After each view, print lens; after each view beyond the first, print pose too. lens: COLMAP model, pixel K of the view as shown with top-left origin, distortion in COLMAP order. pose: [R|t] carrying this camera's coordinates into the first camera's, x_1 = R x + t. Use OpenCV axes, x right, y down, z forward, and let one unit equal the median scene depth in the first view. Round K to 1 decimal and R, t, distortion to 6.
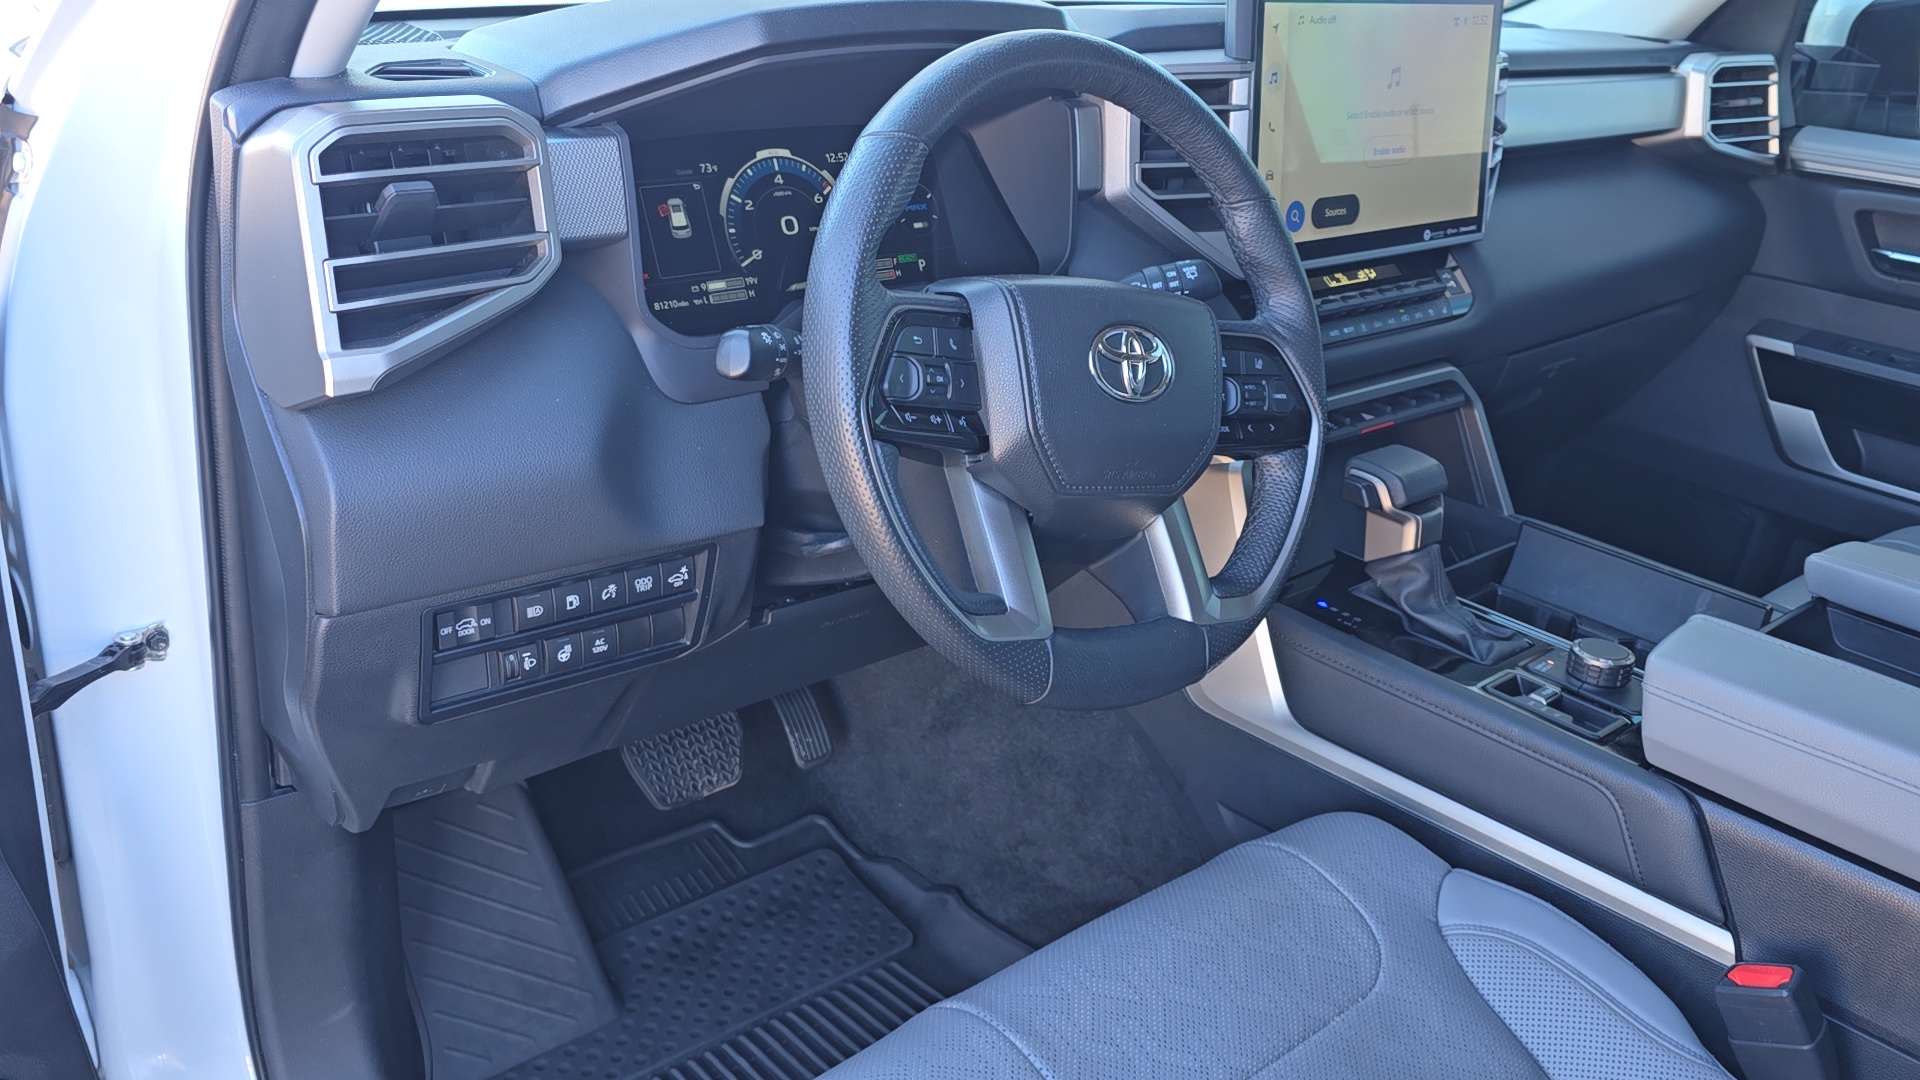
lens RADIAL K [[1594.9, 0, 986.2], [0, 1594.9, 489.5], [0, 0, 1]] dist [0.008448, -0.027573]
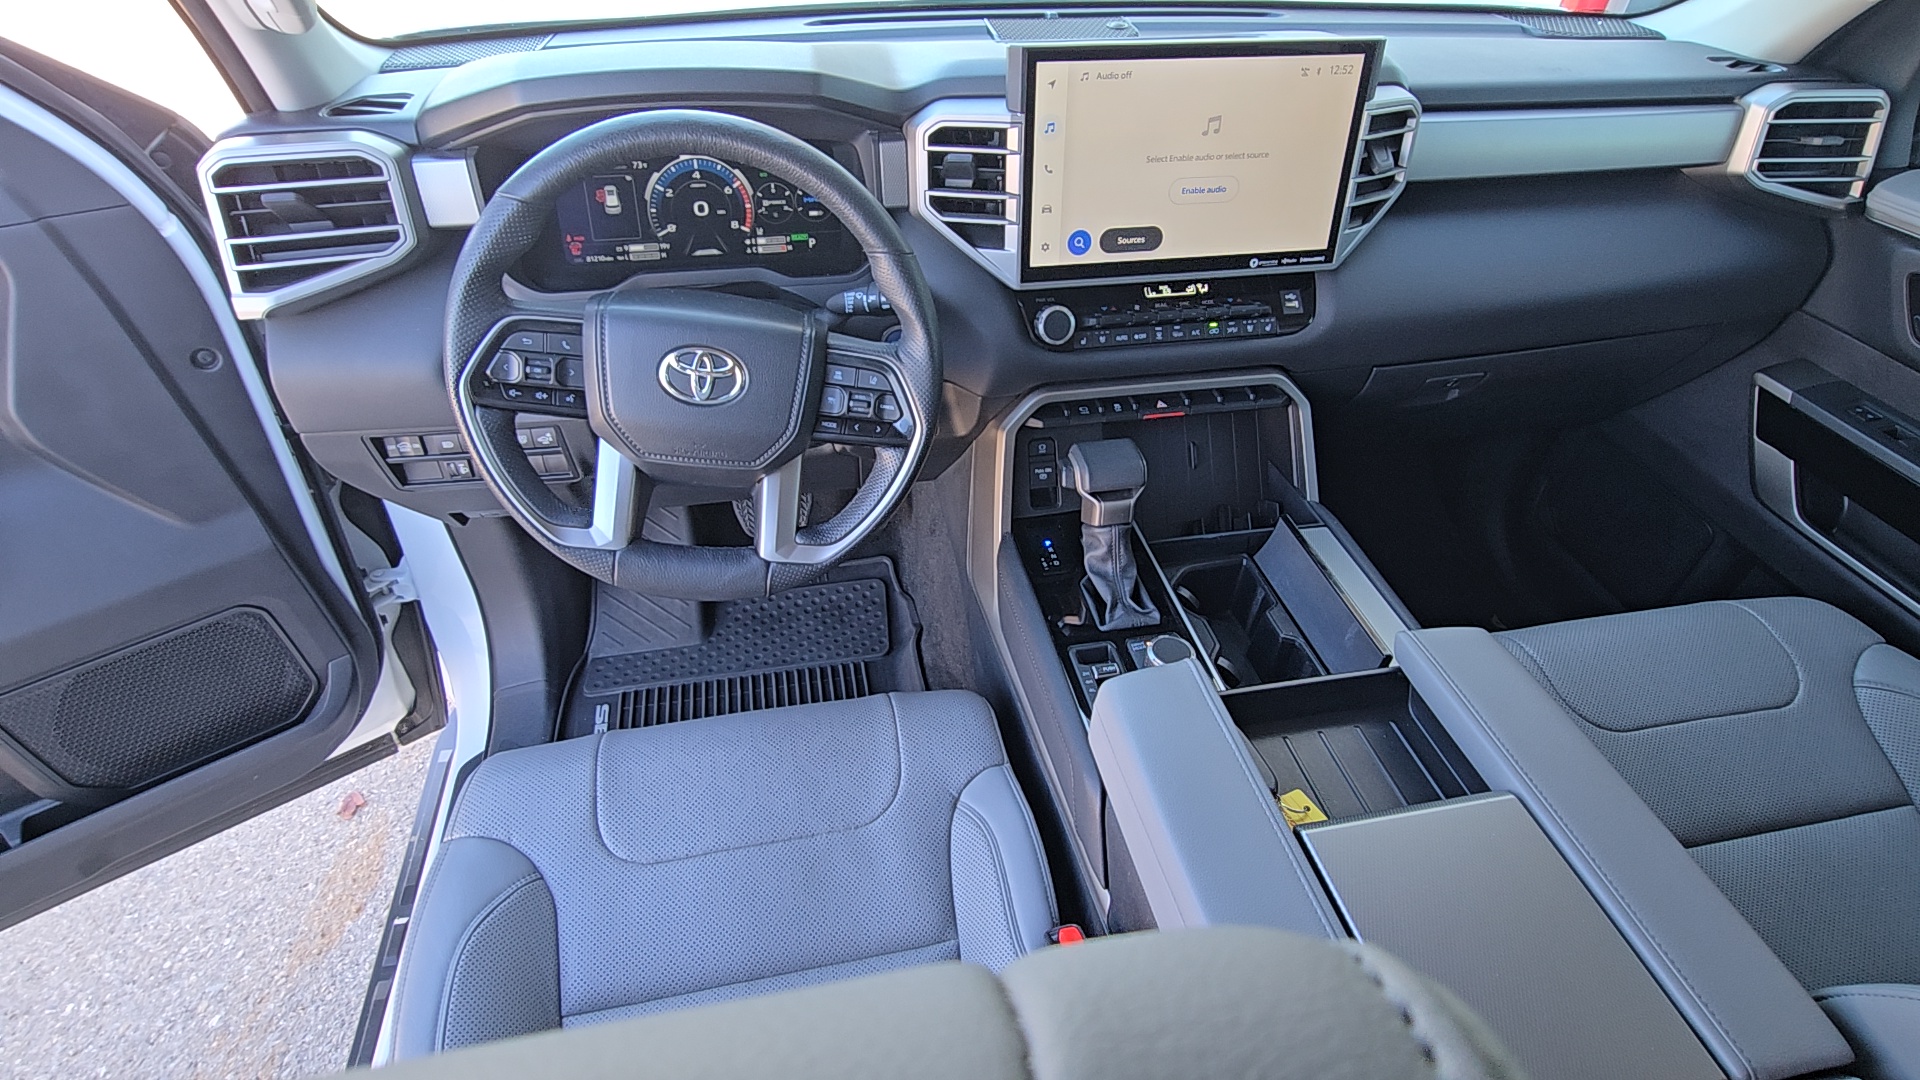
lens RADIAL K [[981.9, 0, 956.9], [0, 981.9, 539.0], [0, 0, 1]] dist [0.000301, 0.001142]
pose [[0.862213, 0.275518, -0.425063, 0.566320], [-0.147524, 0.939346, 0.309624, -0.201364], [0.484588, -0.204255, 0.850561, 0.294728]]
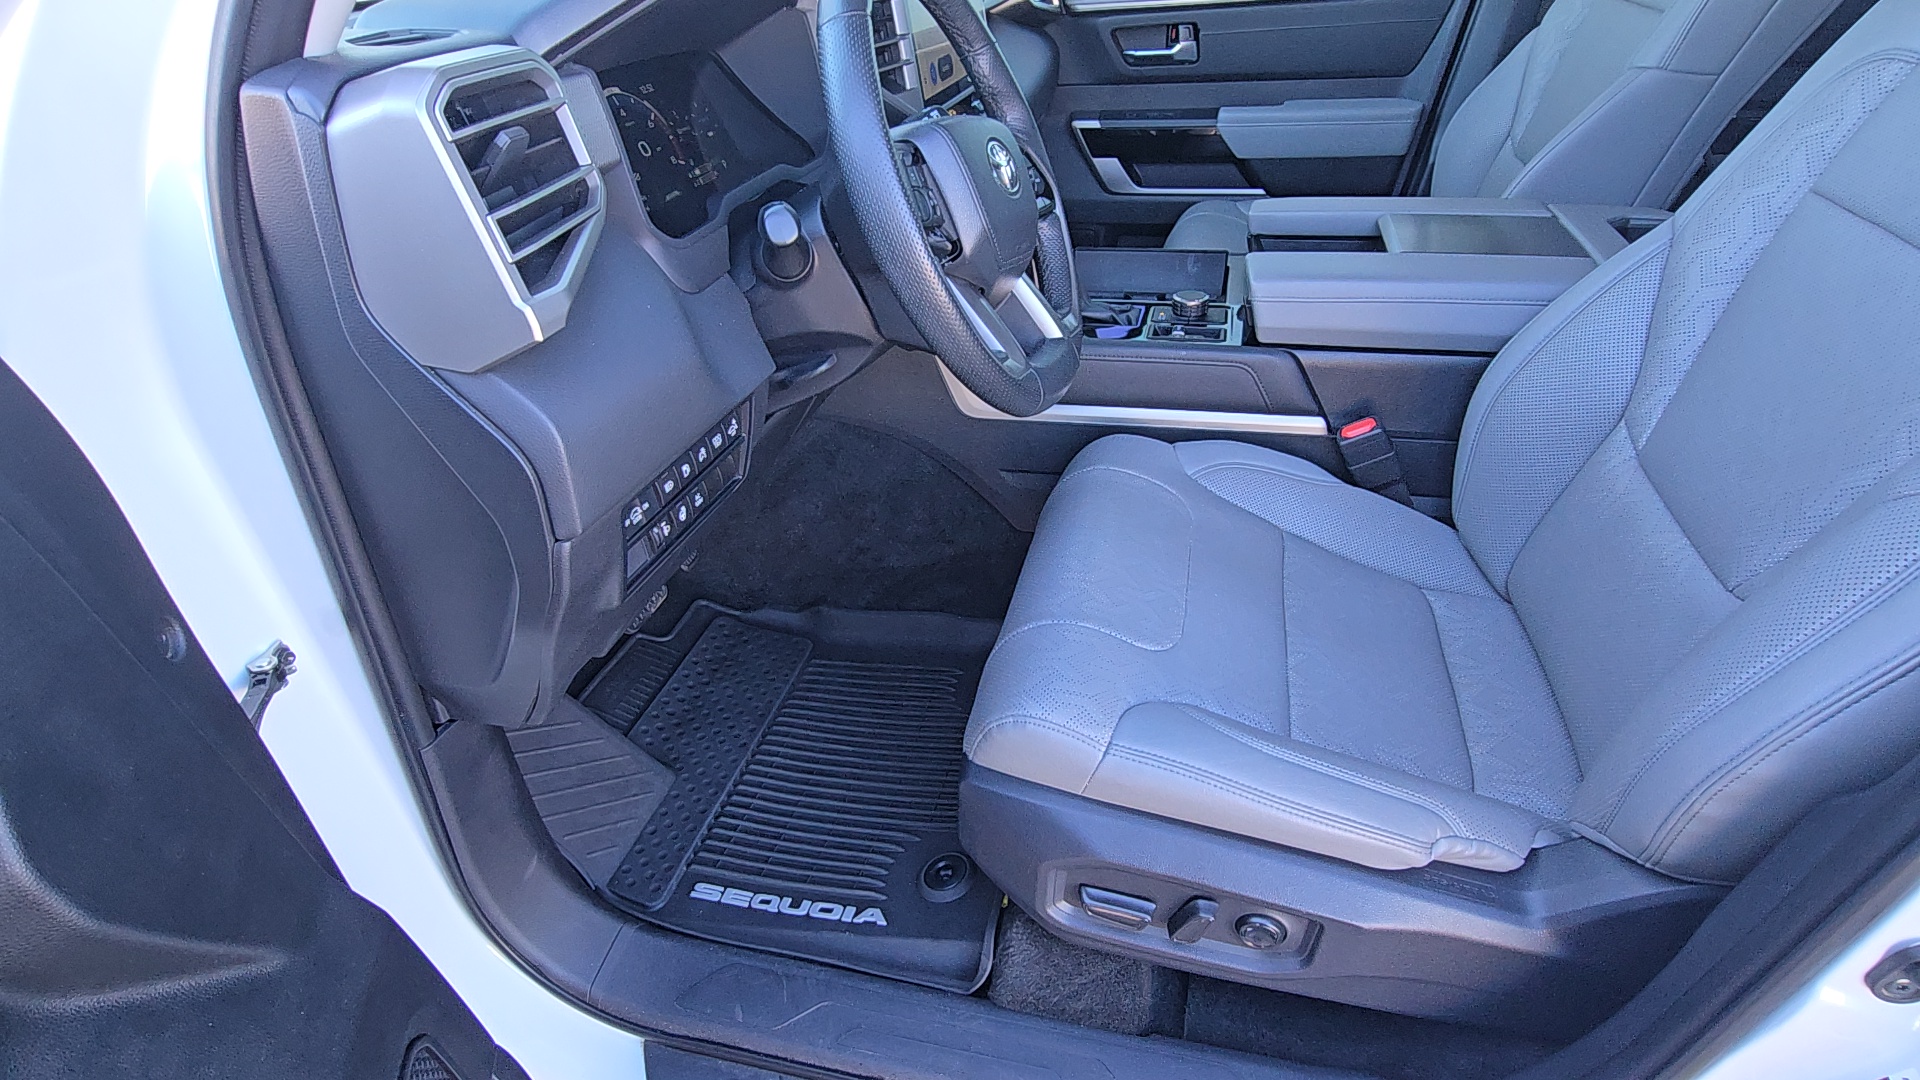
lens RADIAL K [[981.9, 0, 954.8], [0, 981.9, 525.6], [0, 0, 1]] dist [0.000301, 0.001142]
pose [[0.829869, -0.386227, 0.402673, -0.353273], [0.301005, 0.917566, 0.259748, -0.022563], [-0.469801, -0.094350, 0.877716, 0.191521]]
